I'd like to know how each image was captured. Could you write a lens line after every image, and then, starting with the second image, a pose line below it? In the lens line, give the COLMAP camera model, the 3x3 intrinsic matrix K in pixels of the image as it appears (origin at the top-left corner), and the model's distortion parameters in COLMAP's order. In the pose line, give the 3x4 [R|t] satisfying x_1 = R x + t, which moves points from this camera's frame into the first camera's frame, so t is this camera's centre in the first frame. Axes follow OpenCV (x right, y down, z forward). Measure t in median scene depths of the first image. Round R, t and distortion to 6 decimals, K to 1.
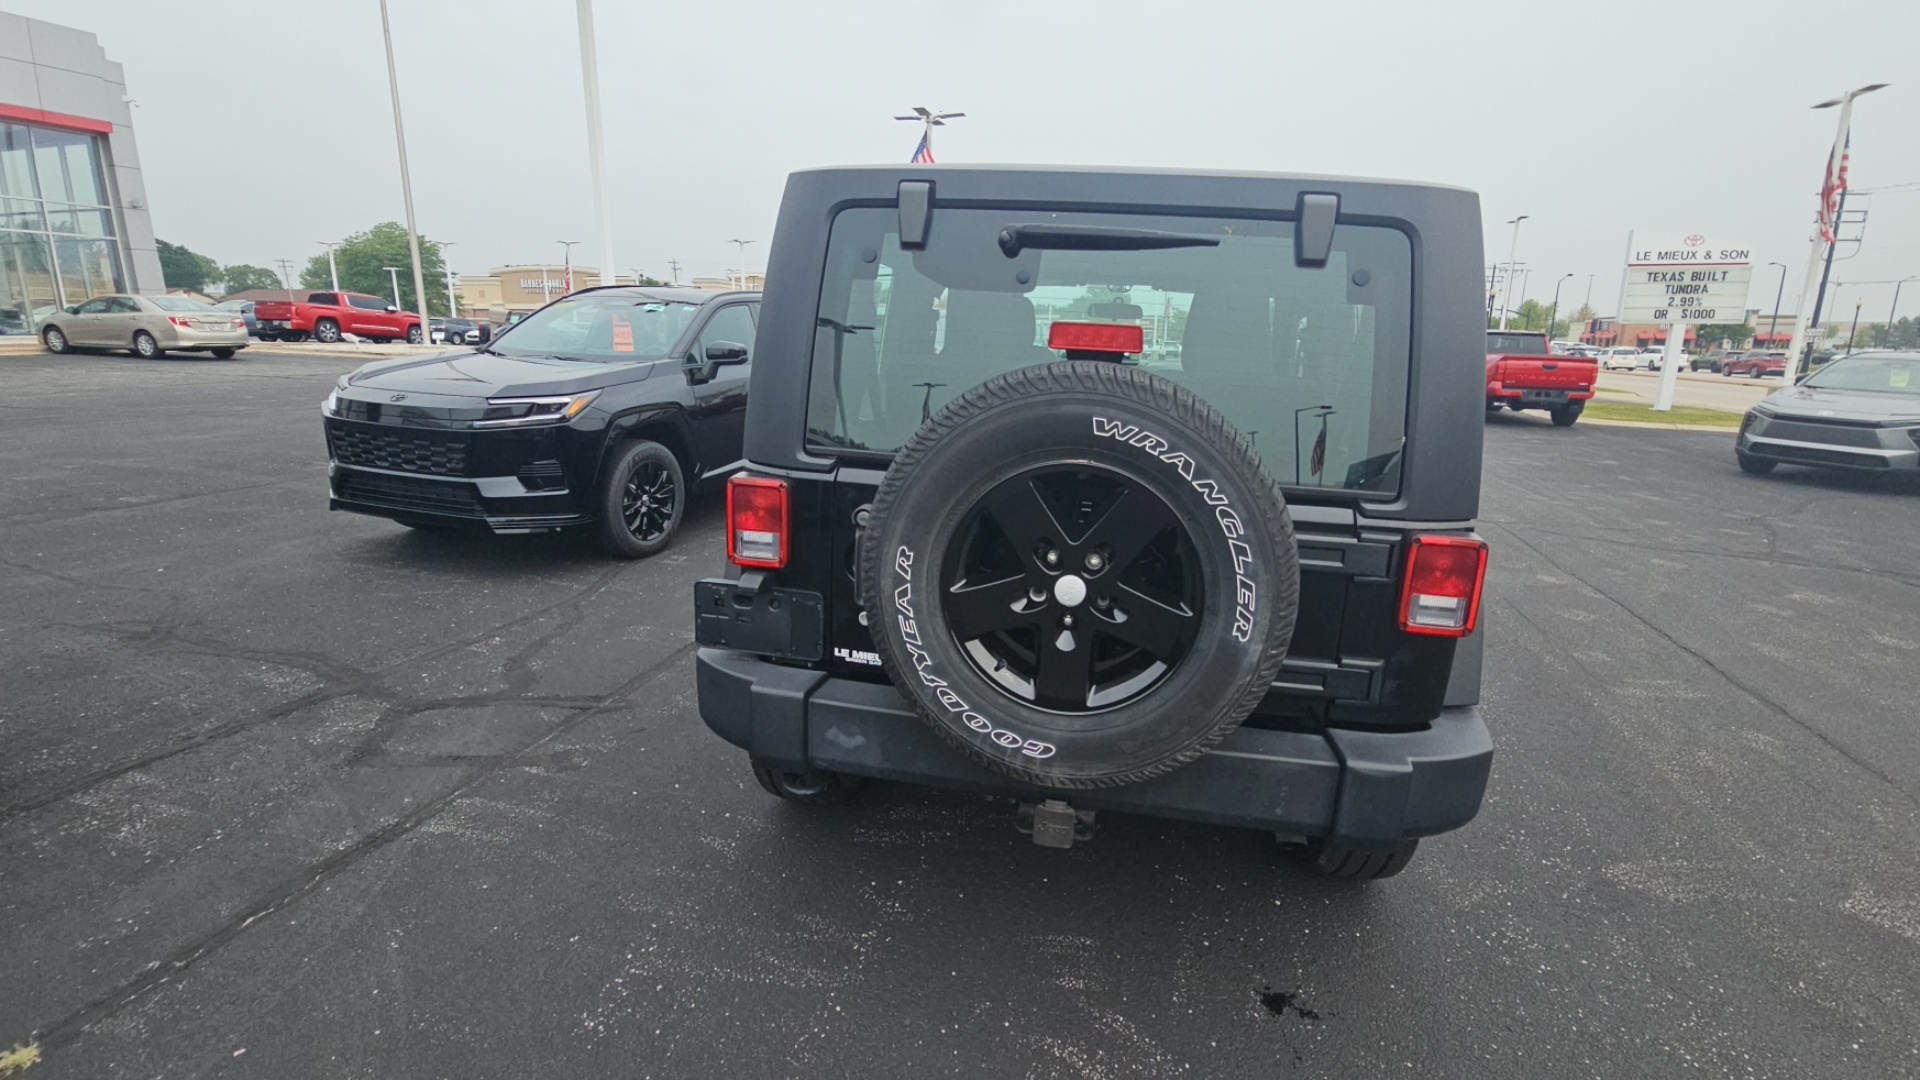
lens RADIAL K [[859.8, 0, 978.8], [0, 859.8, 541.7], [0, 0, 1]] dist [0.008472, -0.006907]
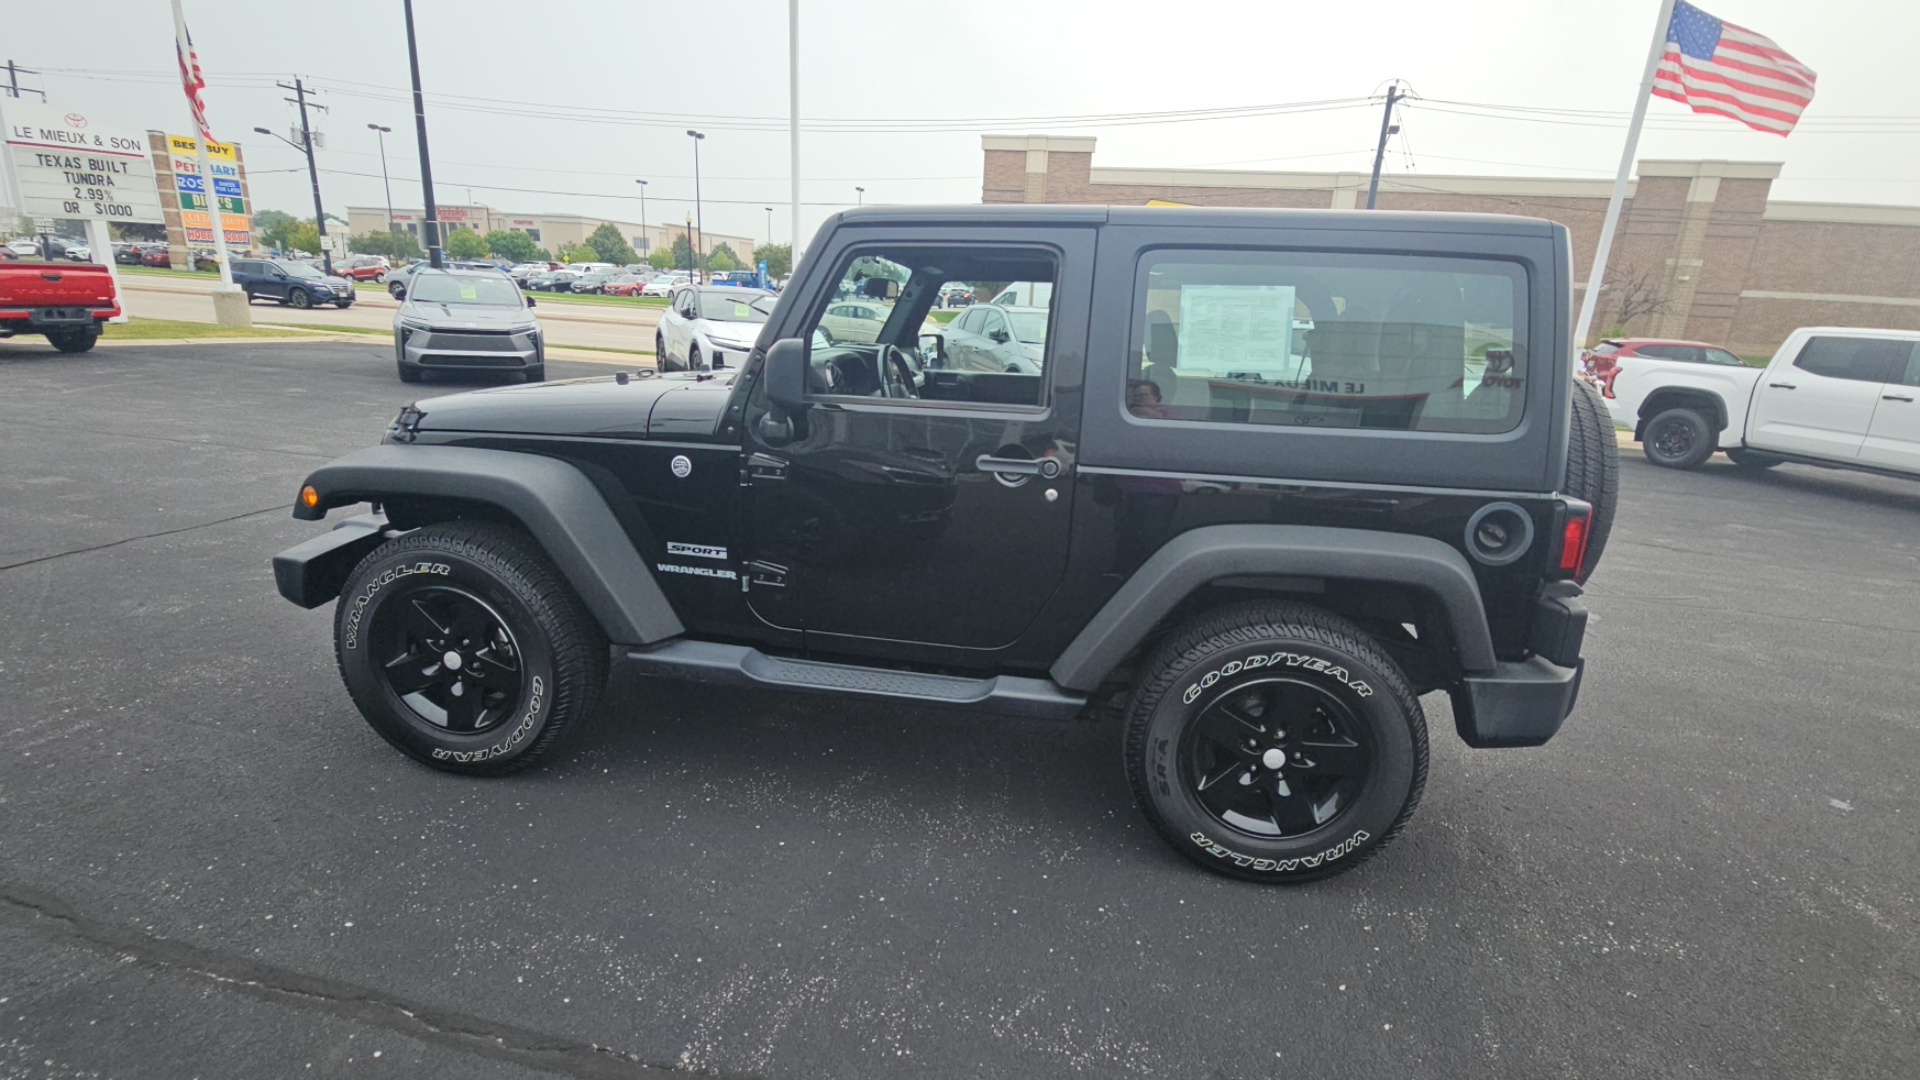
lens RADIAL K [[859.8, 0, 981.5], [0, 859.8, 538.6], [0, 0, 1]] dist [0.008472, -0.006907]
pose [[-0.034769, -0.295536, 0.954699, -0.520551], [0.181171, 0.937585, 0.296837, -0.197231], [-0.982837, 0.183284, 0.020944, 0.681195]]
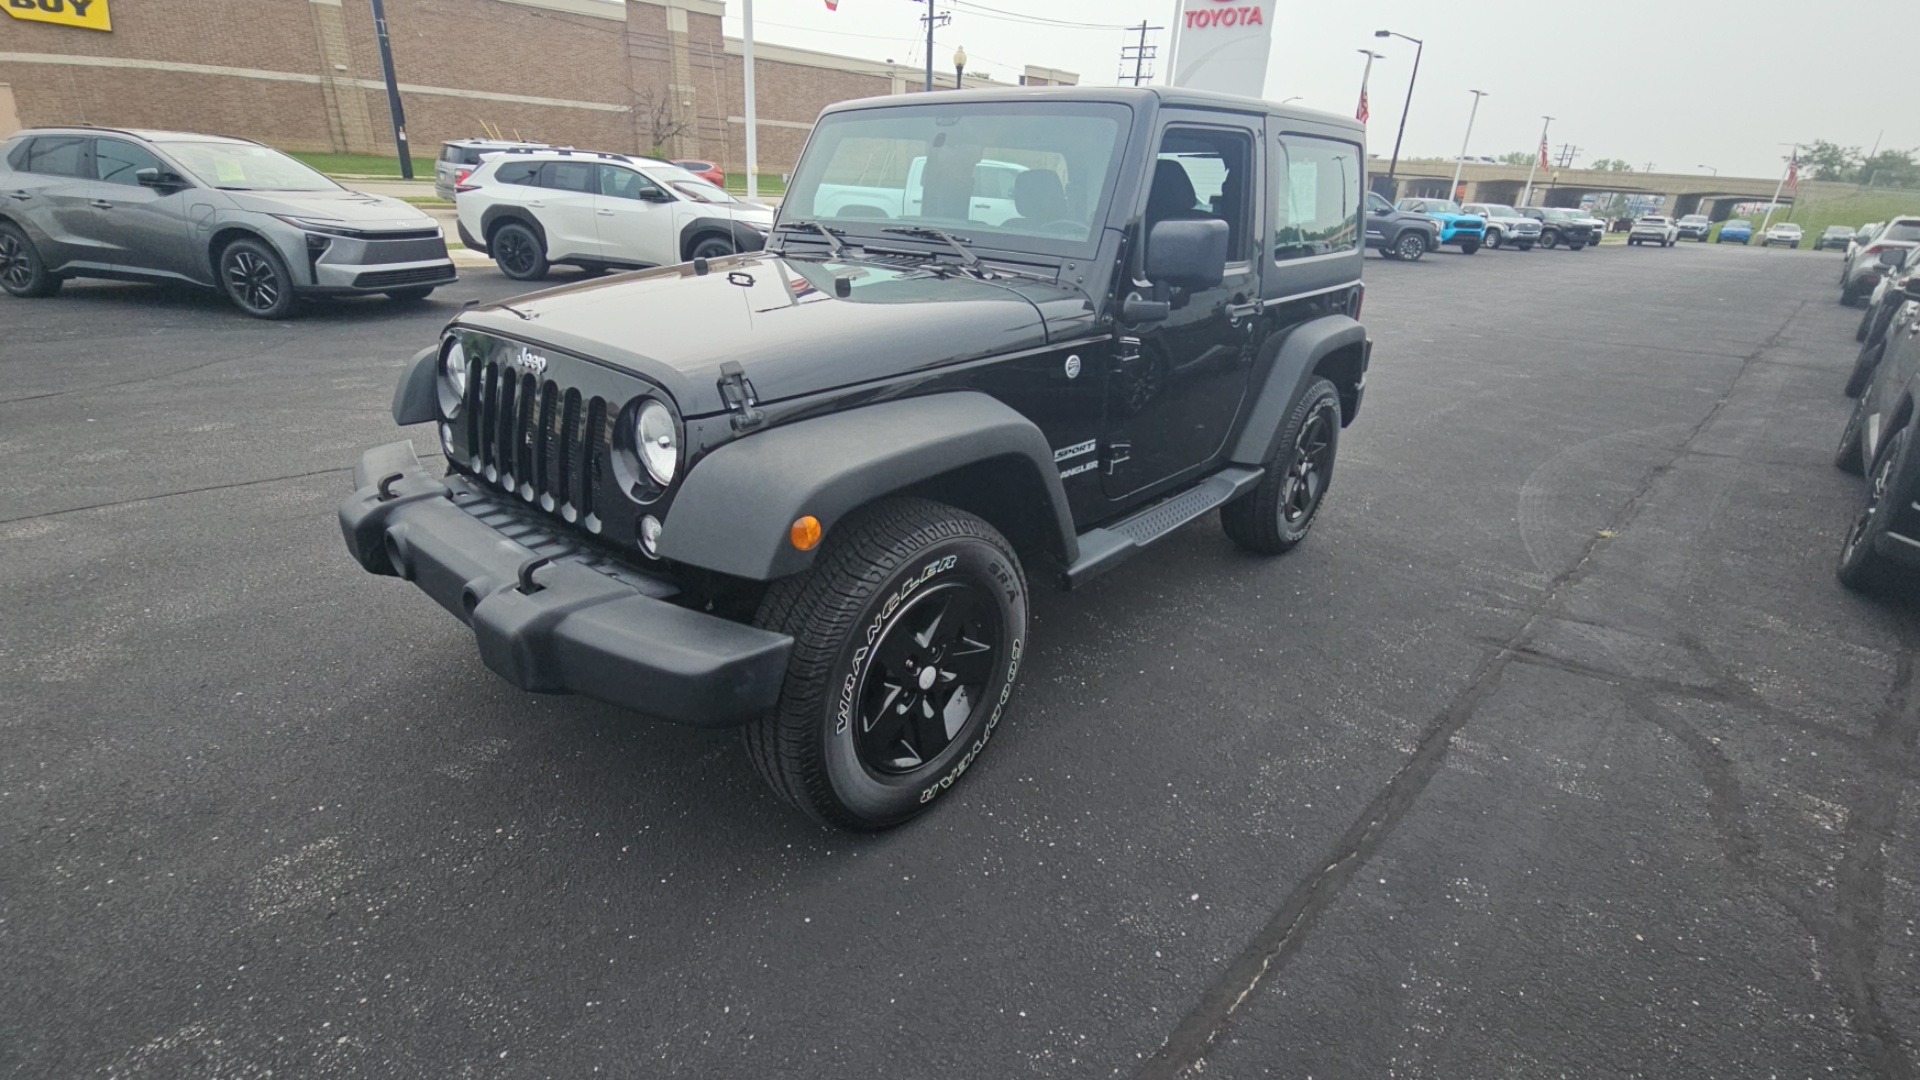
lens RADIAL K [[859.8, 0, 976.9], [0, 859.8, 538.1], [0, 0, 1]] dist [0.008472, -0.006907]
pose [[-0.862716, -0.260800, 0.433250, -0.212060], [0.043784, 0.815010, 0.577790, -0.319663], [-0.503790, 0.517438, -0.691703, 1.258456]]
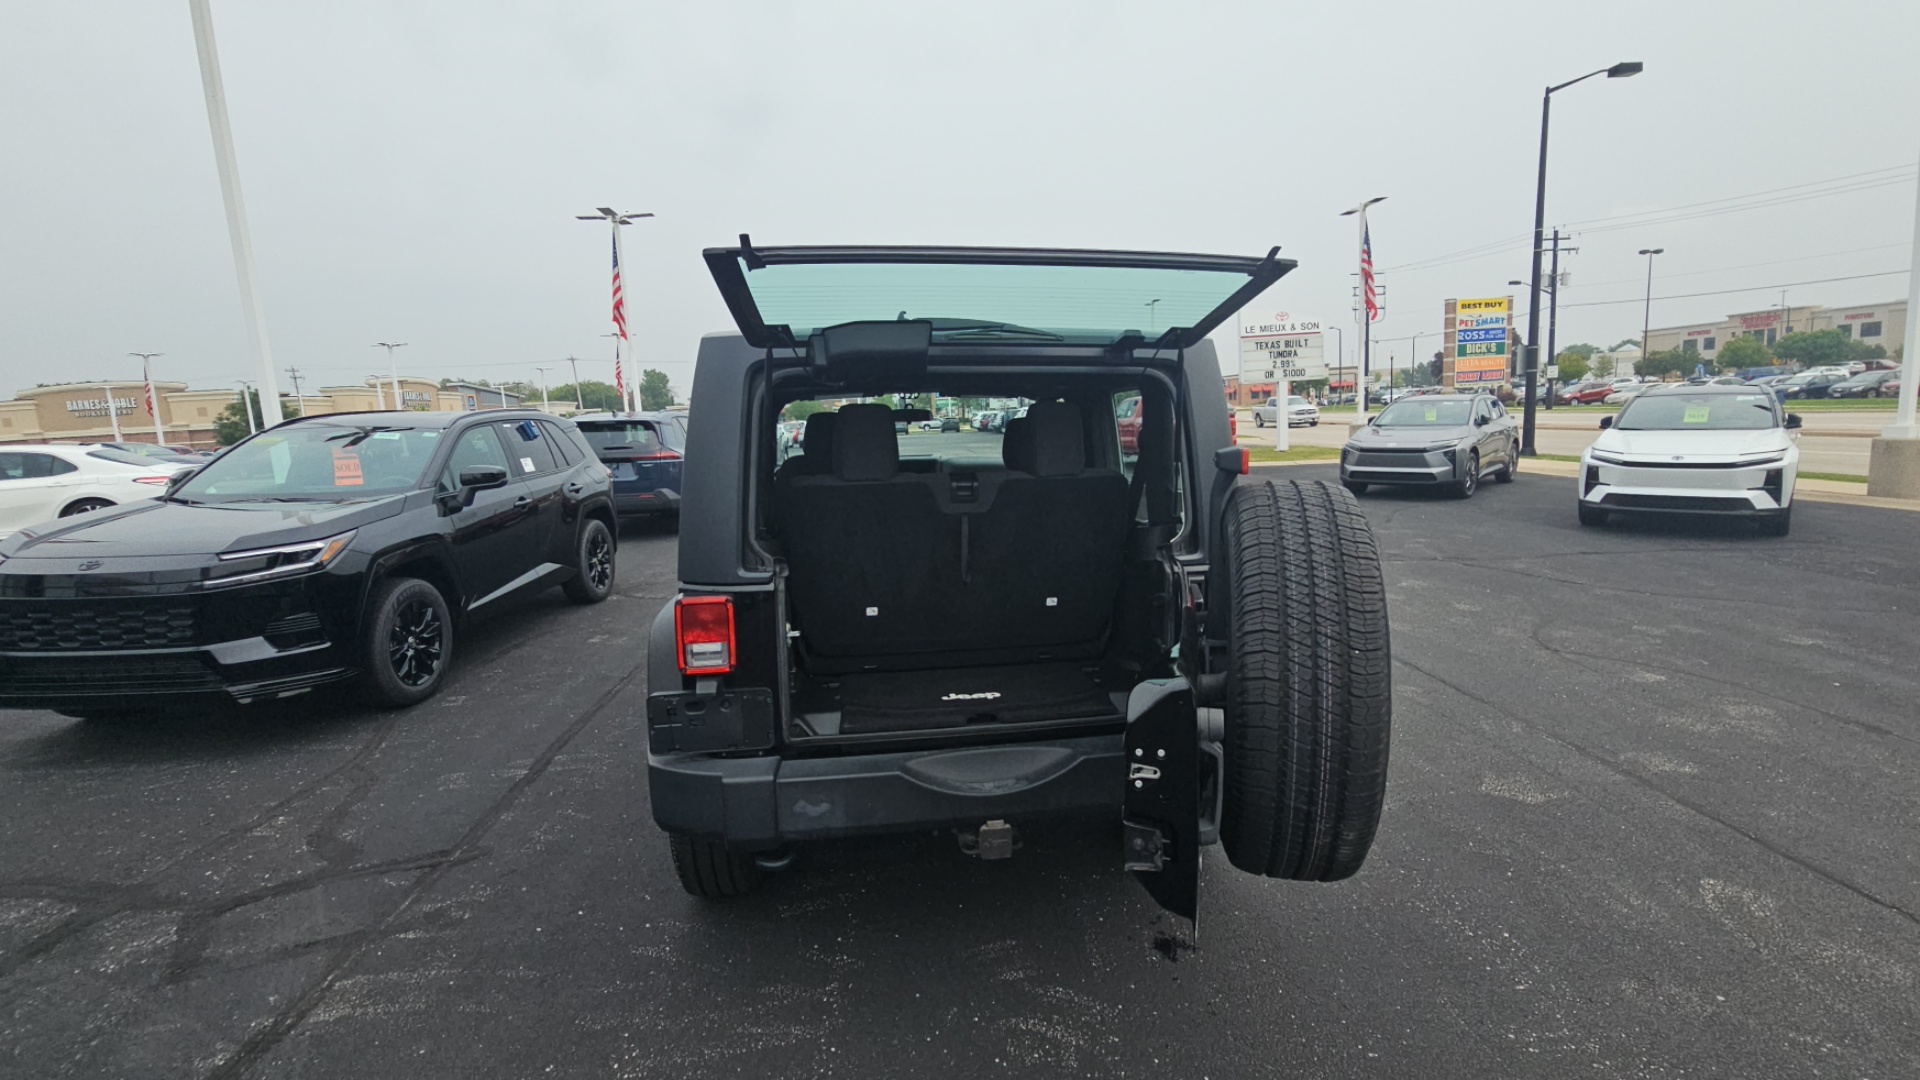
lens RADIAL K [[859.8, 0, 978.1], [0, 859.8, 543.4], [0, 0, 1]] dist [0.008472, -0.006907]
pose [[0.941369, -0.114194, 0.317464, -0.102743], [0.141952, 0.987694, -0.065647, -0.006262], [-0.306061, 0.106863, 0.945995, -0.079409]]
